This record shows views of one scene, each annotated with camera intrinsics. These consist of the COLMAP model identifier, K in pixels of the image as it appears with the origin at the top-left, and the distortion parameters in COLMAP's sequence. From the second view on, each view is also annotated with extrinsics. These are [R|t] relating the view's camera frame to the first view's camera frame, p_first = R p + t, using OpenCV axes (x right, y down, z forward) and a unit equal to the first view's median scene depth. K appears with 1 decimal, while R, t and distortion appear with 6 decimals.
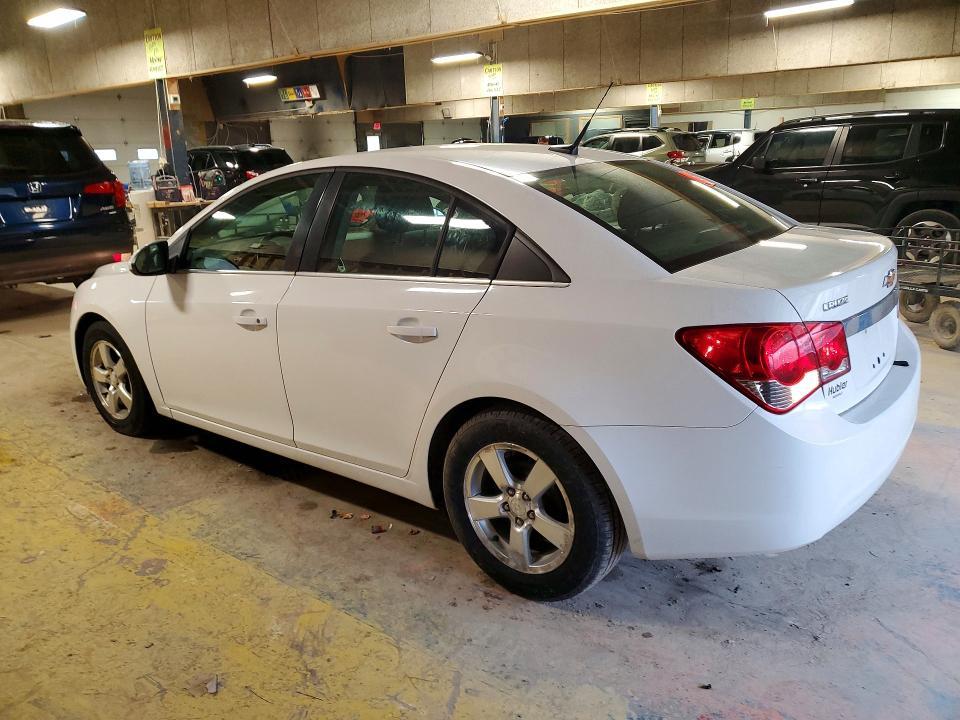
lens RADIAL K [[739.3, 0, 479.4], [0, 739.3, 341.2], [0, 0, 1]] dist [0.016845, 0.003846]
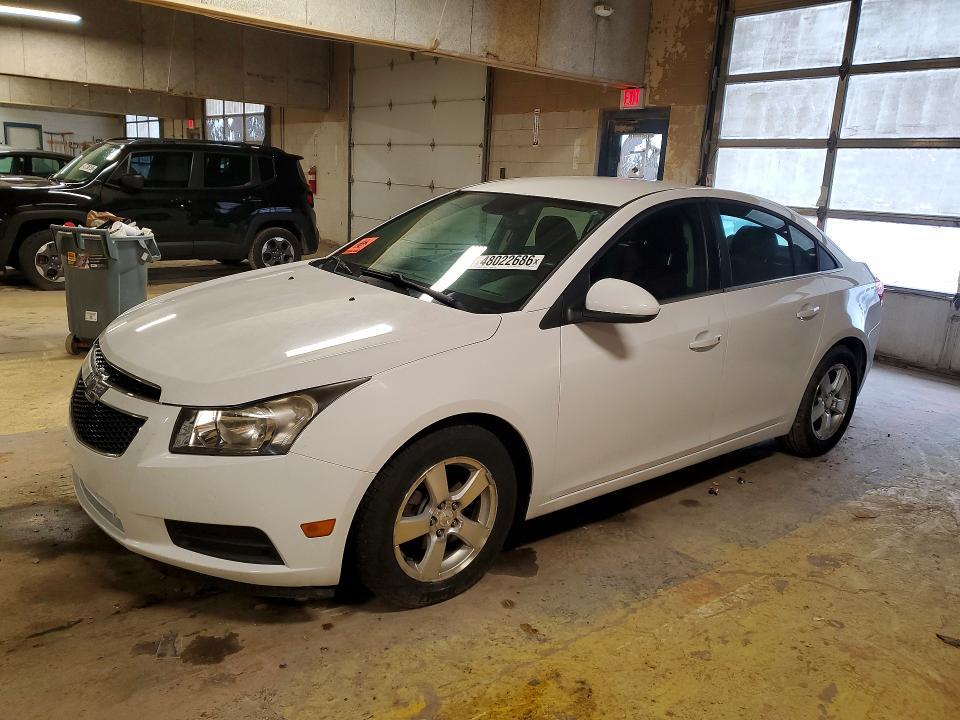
lens RADIAL K [[739.3, 0, 479.4], [0, 739.3, 341.2], [0, 0, 1]] dist [0.016845, 0.003846]
pose [[0.227856, -0.167266, 0.959220, -1.324463], [0.184587, 0.974691, 0.126117, -0.210554], [-0.956038, 0.148323, 0.252965, 0.985454]]
